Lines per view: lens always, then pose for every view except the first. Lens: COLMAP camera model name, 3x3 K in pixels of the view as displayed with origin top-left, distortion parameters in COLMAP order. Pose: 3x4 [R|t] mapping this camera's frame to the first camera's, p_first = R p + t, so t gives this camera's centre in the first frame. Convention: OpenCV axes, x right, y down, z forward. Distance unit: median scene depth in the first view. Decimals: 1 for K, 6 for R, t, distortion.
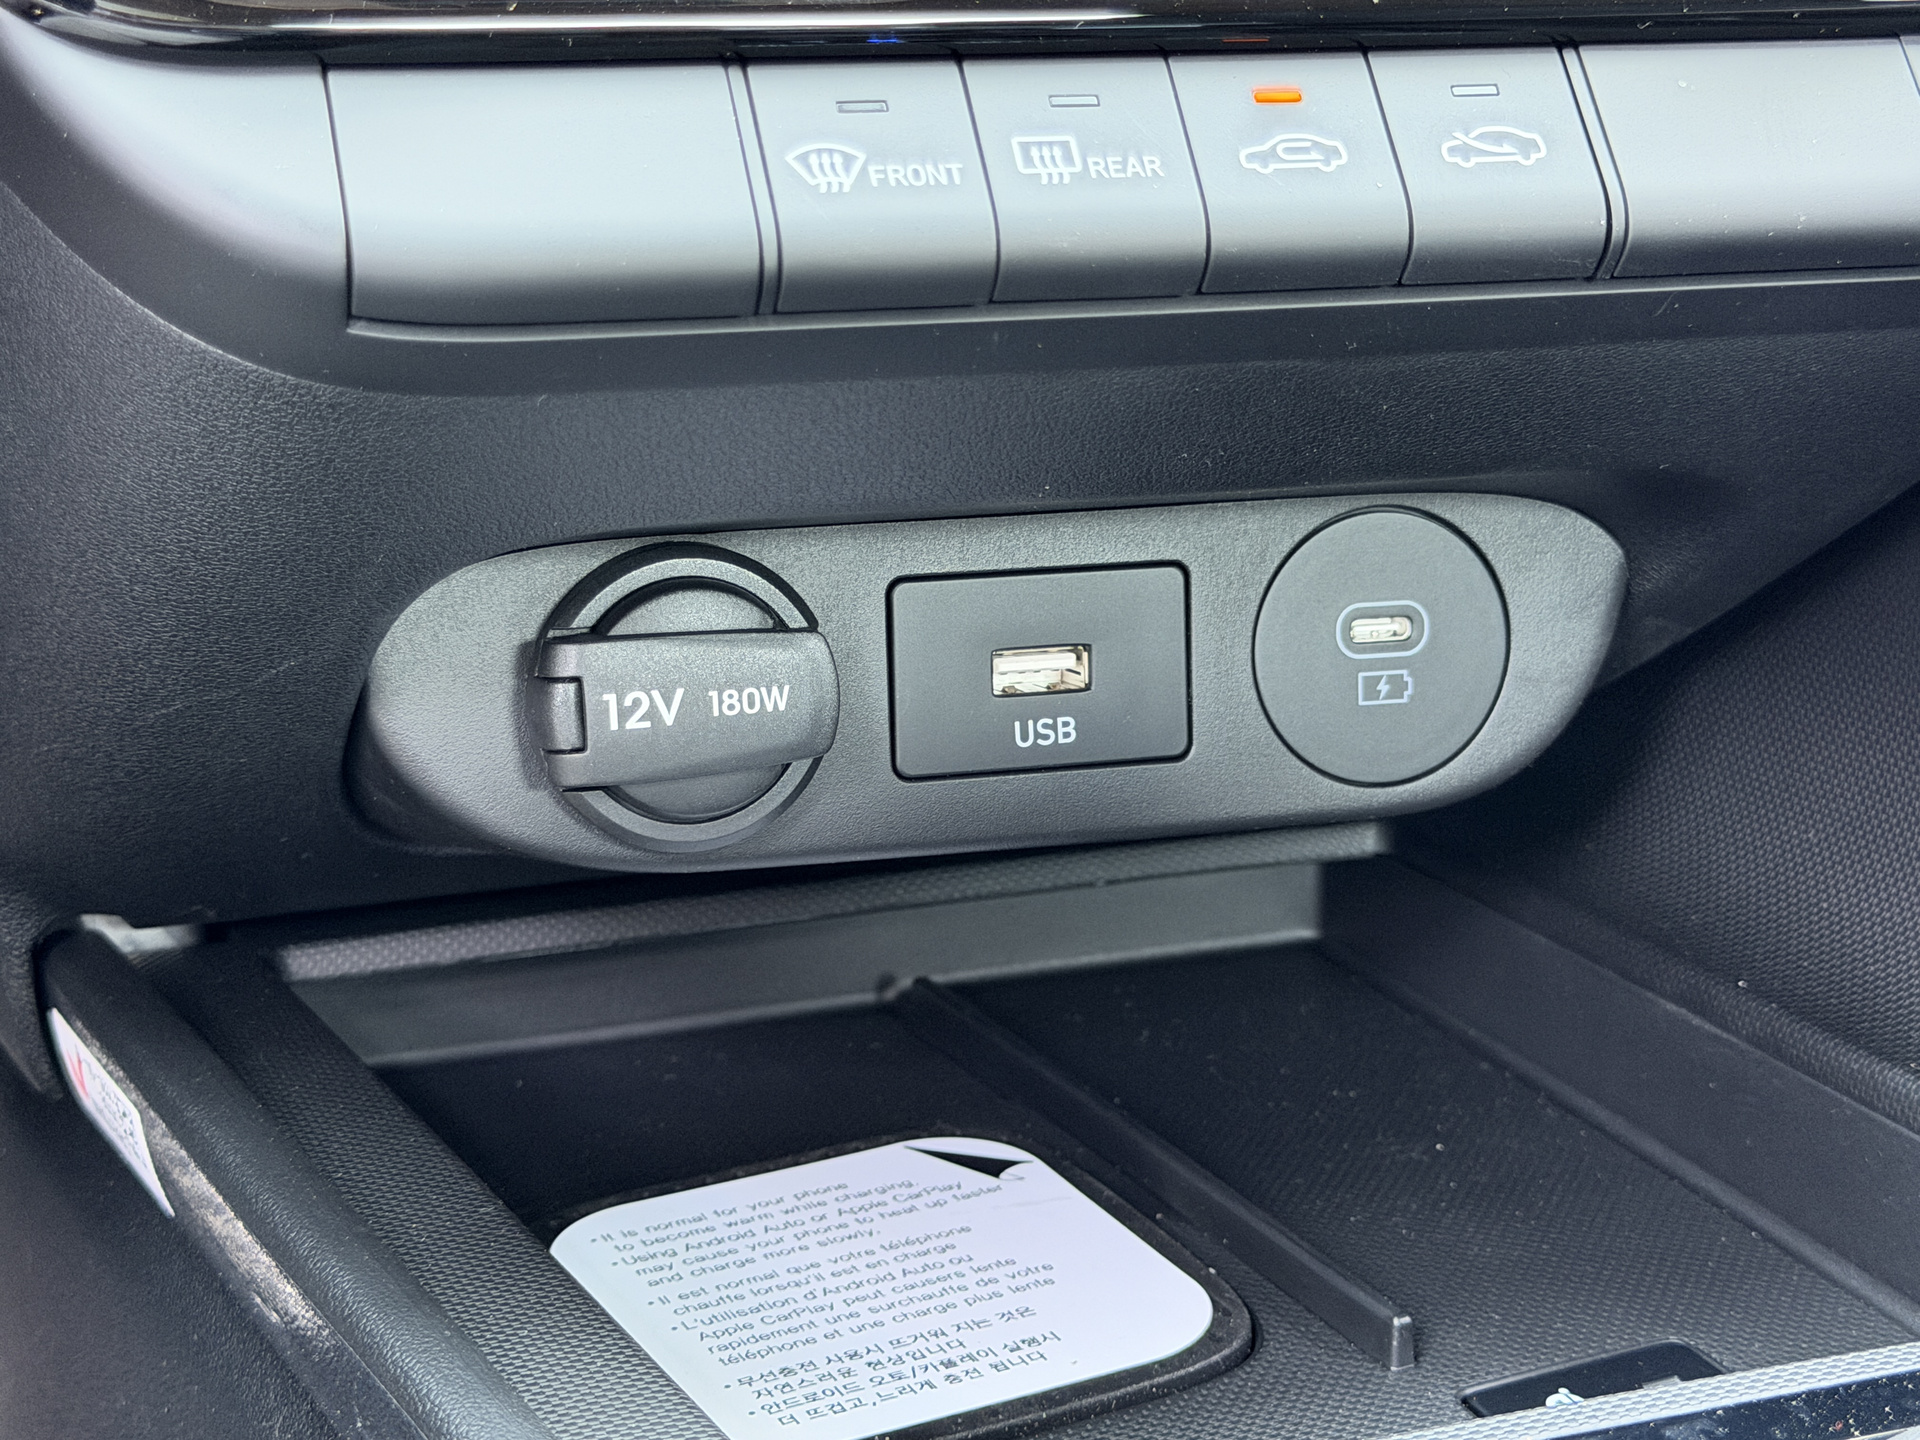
lens RADIAL K [[3203.7, 0, 948.7], [0, 3203.7, 711.0], [0, 0, 1]] dist [0.125276, 0.000000]
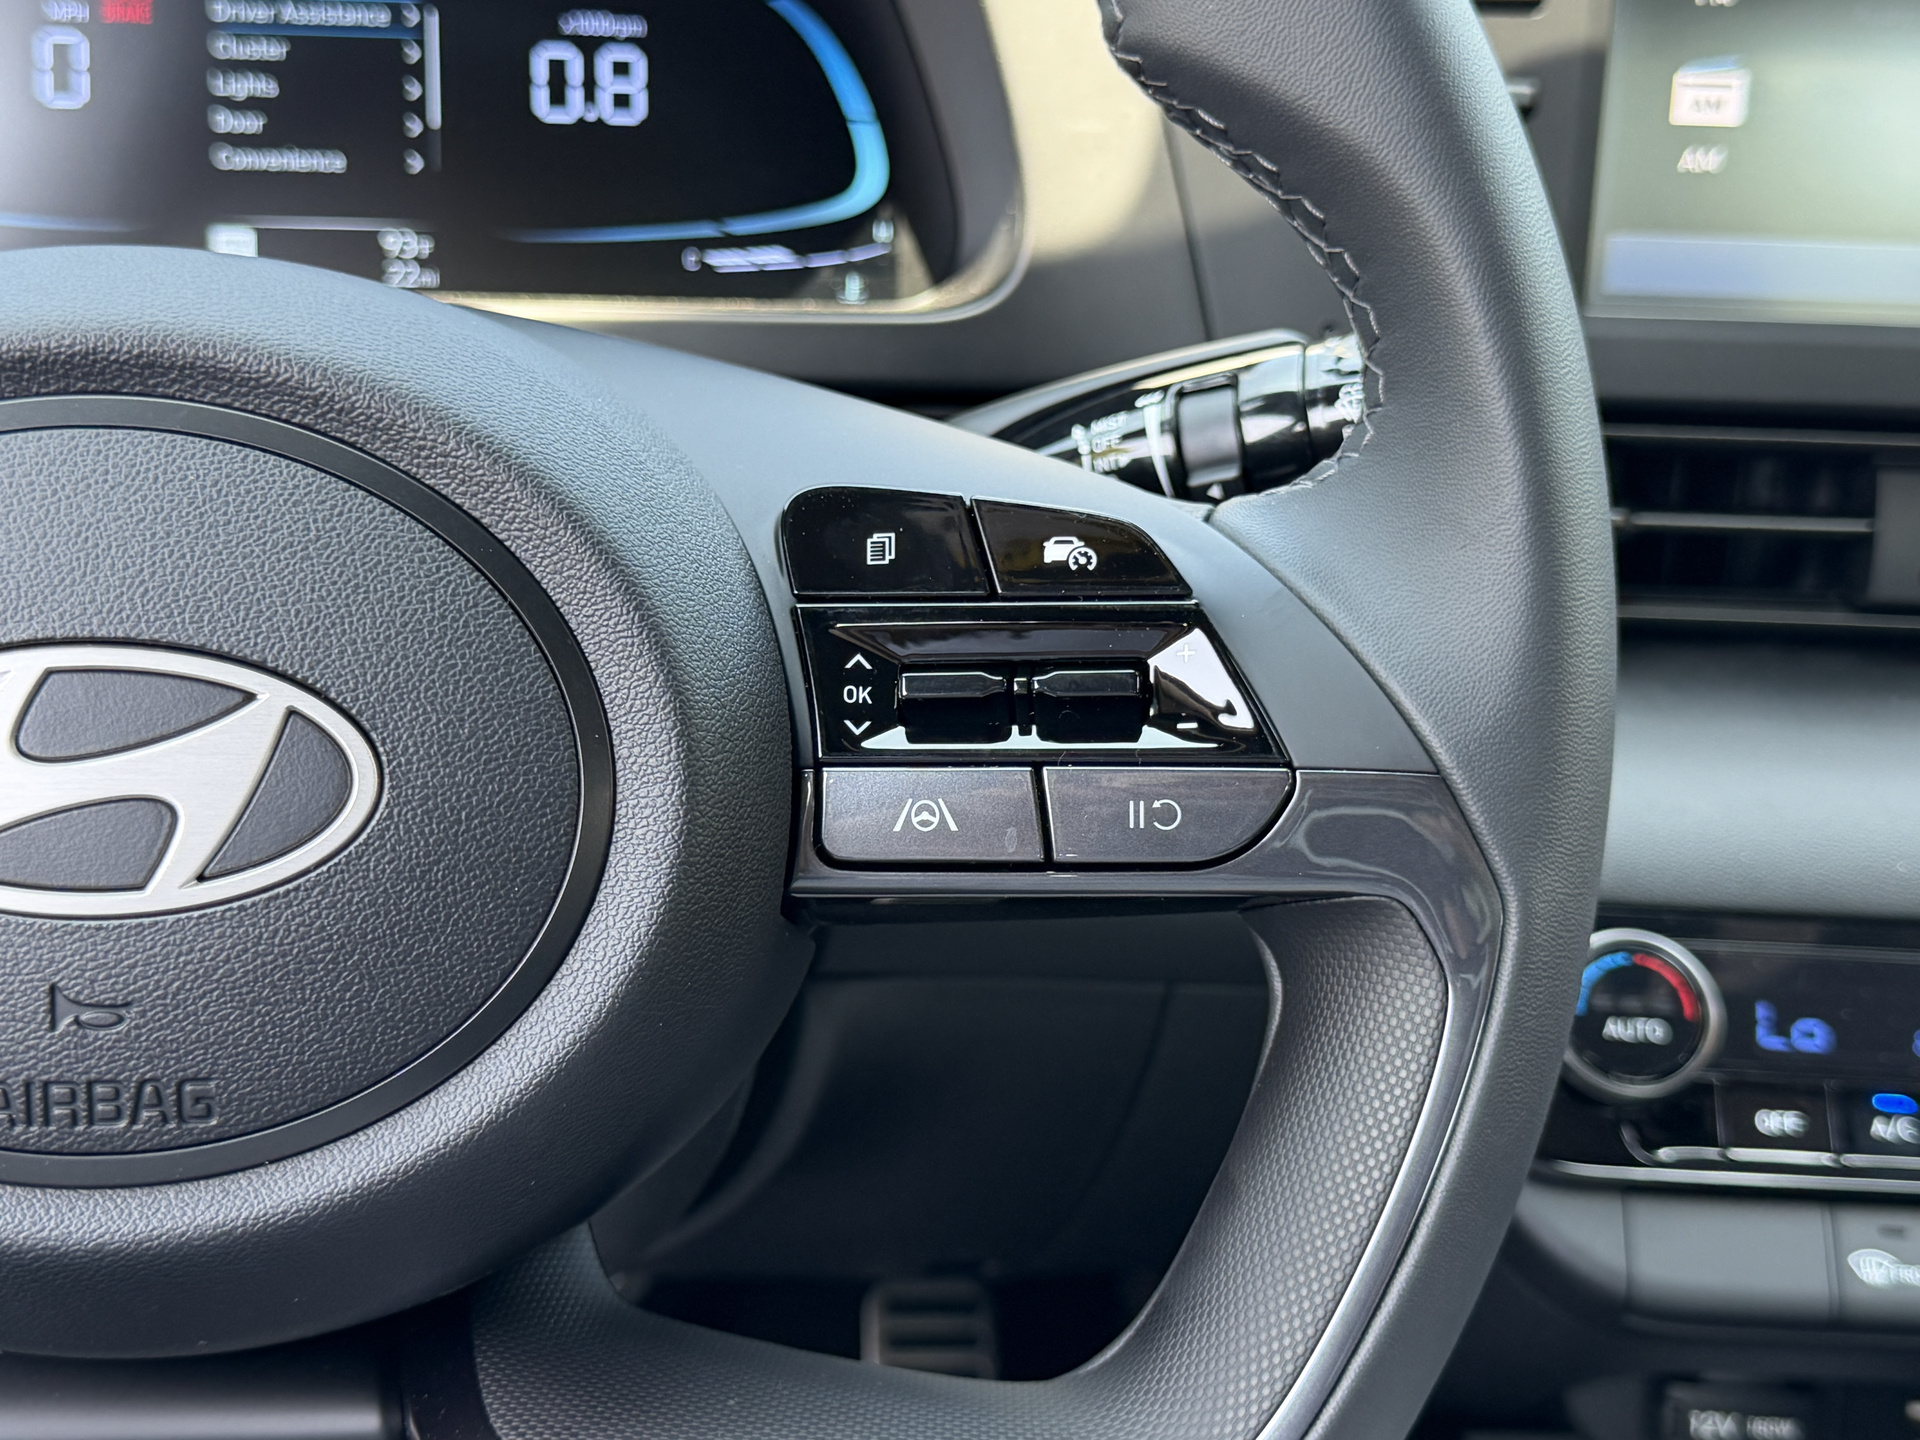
lens RADIAL K [[2609.4, 0, 935.9], [0, 2609.4, 780.0], [0, 0, 1]] dist [0.076864, 0.000000]
pose [[0.946665, 0.127926, -0.295738, -0.116028], [-0.119155, 0.991735, 0.047572, -0.389715], [0.299380, -0.009796, 0.954084, -0.603463]]
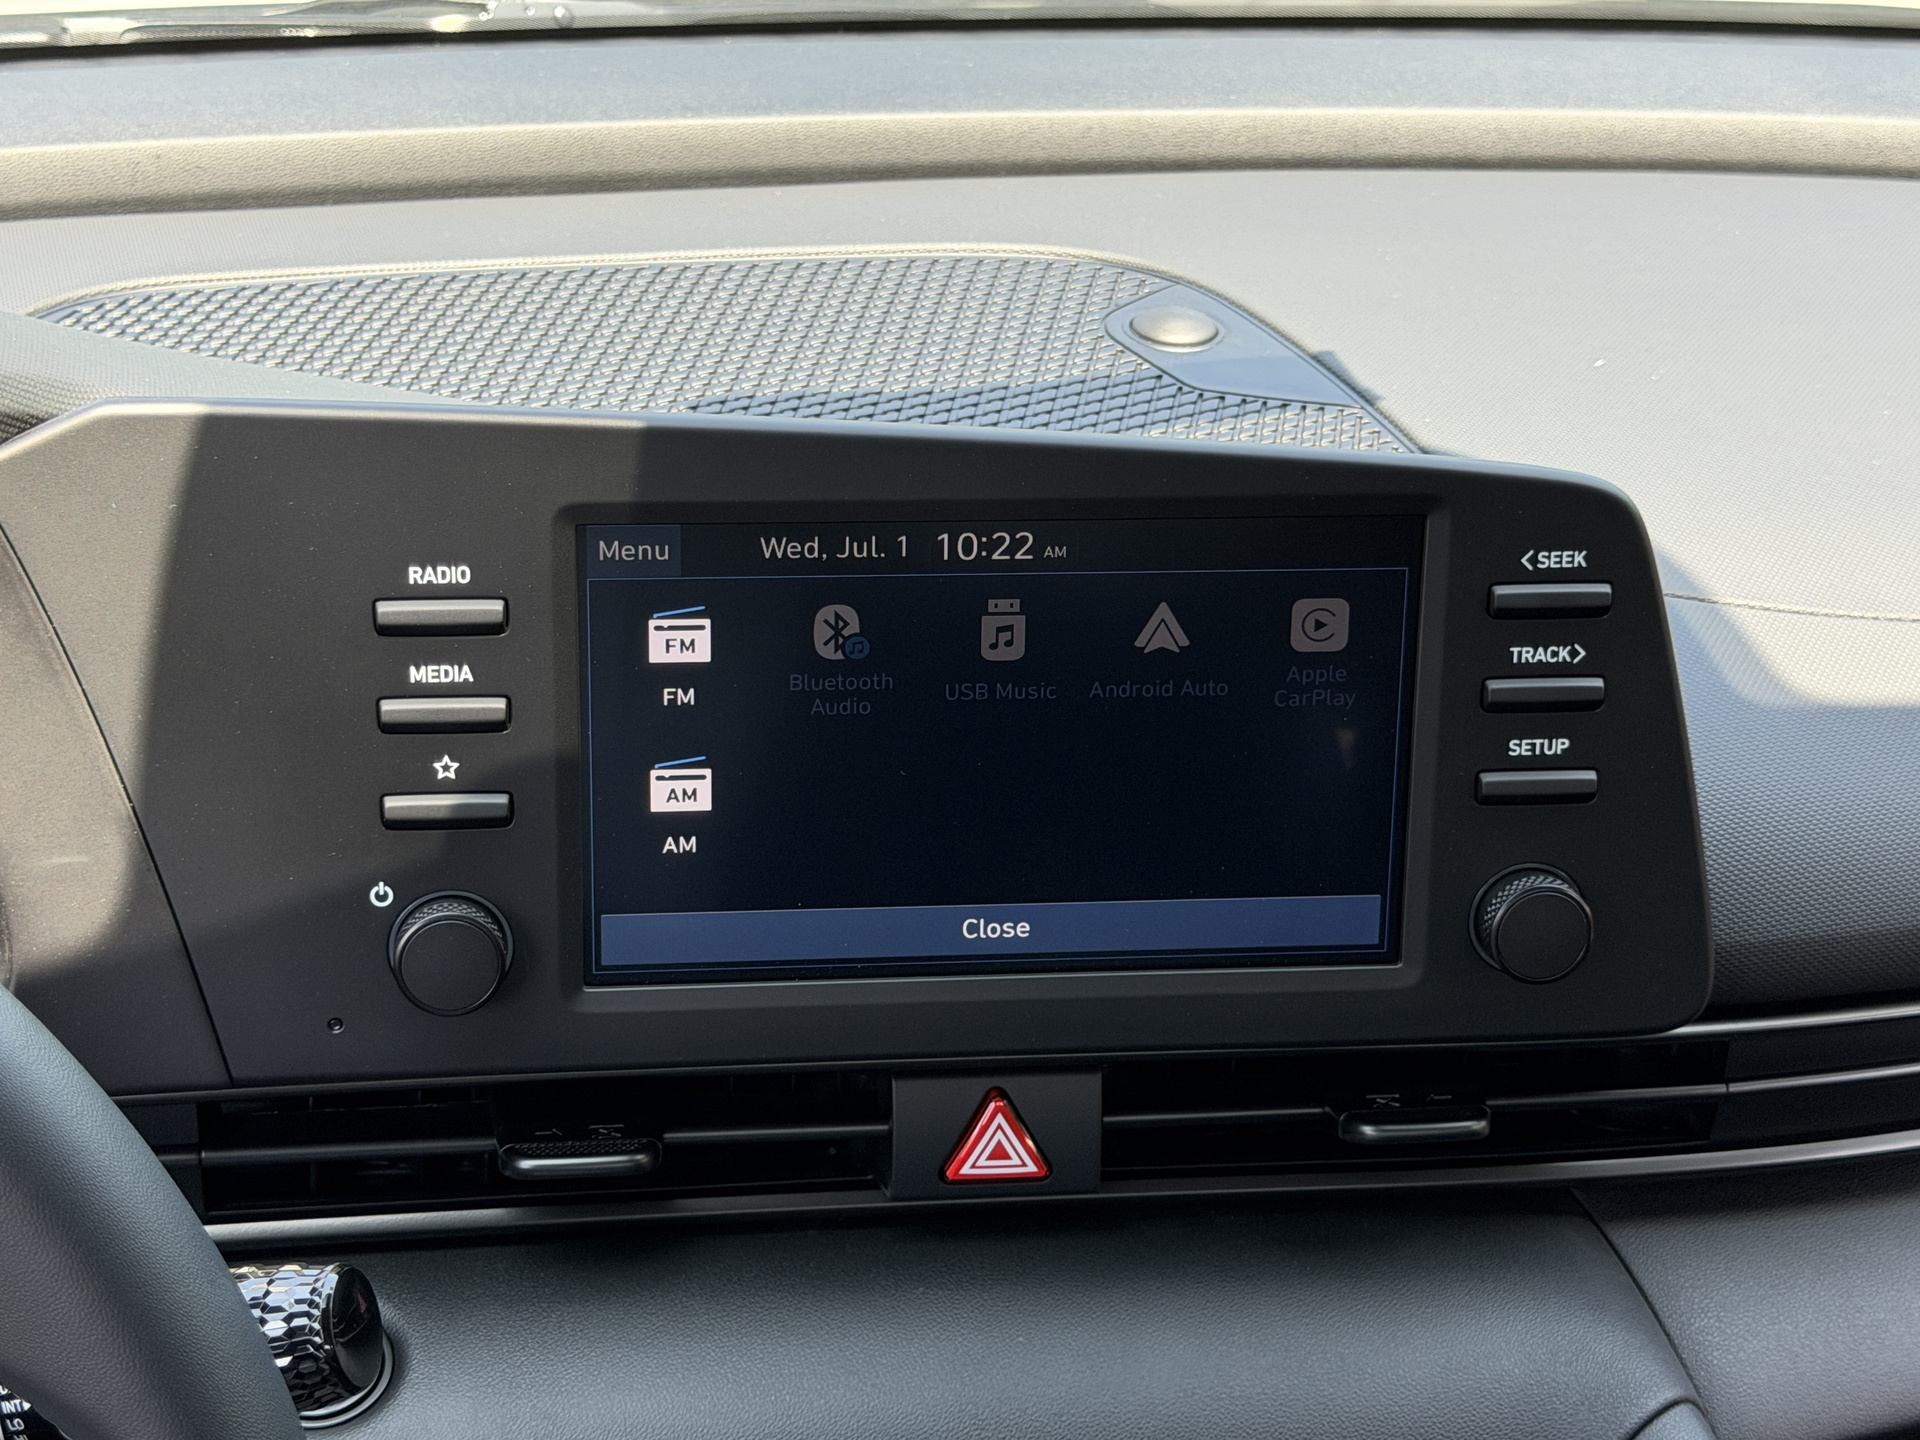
lens RADIAL K [[3203.7, 0, 947.8], [0, 3203.7, 716.4], [0, 0, 1]] dist [0.125276, 0.000000]
pose [[0.986849, 0.086619, -0.136478, 0.196780], [-0.070512, 0.990419, 0.118734, -0.990227], [0.145455, -0.107549, 0.983502, -0.864727]]
